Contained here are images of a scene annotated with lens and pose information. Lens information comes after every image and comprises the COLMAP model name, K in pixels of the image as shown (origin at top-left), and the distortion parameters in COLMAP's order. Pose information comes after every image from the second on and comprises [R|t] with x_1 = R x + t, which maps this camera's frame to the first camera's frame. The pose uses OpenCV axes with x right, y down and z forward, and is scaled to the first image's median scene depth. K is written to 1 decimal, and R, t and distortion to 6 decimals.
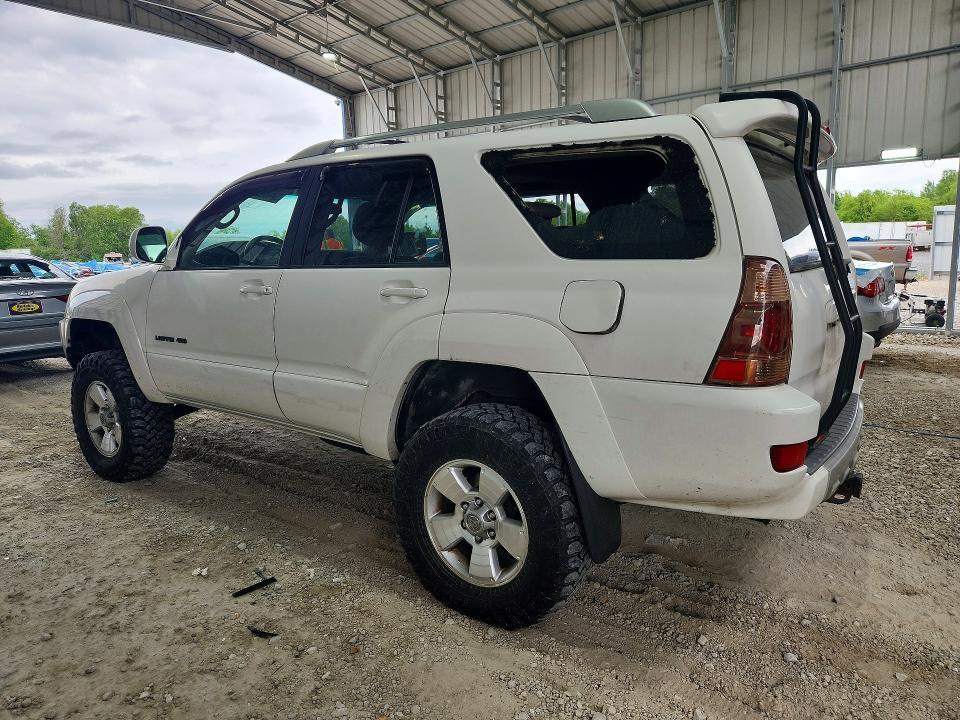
lens RADIAL K [[709.0, 0, 480.0], [0, 709.0, 360.0], [0, 0, 1]] dist [0.005540, -0.001610]
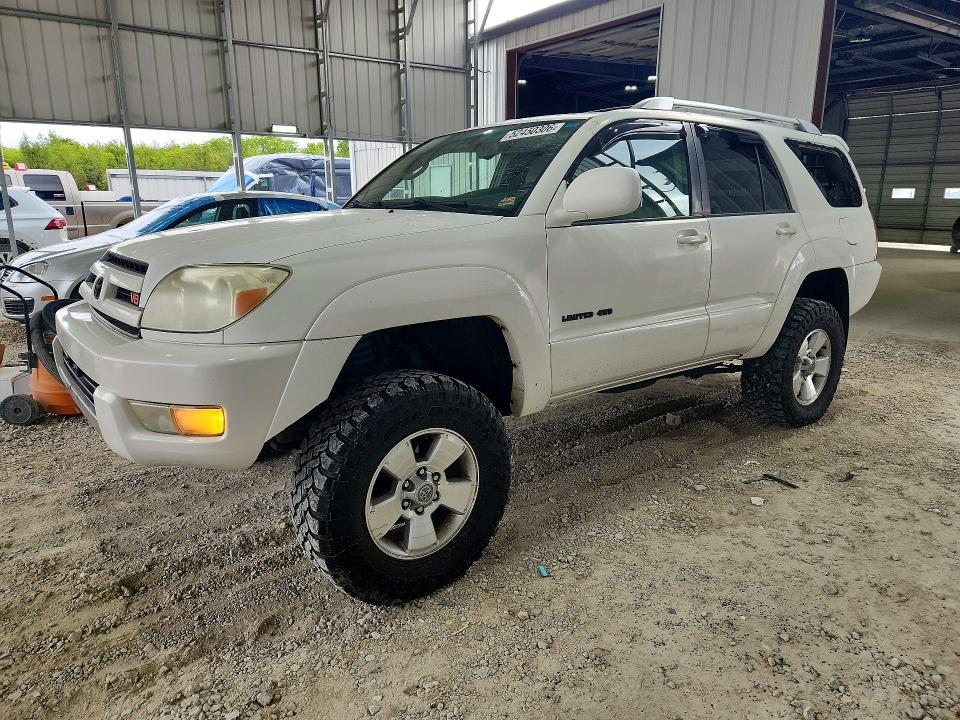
lens RADIAL K [[709.0, 0, 480.0], [0, 709.0, 360.0], [0, 0, 1]] dist [0.005540, -0.001610]
pose [[0.202782, -0.199635, 0.958658, -1.237654], [0.153806, 0.973340, 0.170158, -0.133811], [-0.967069, 0.112942, 0.228081, 0.958016]]
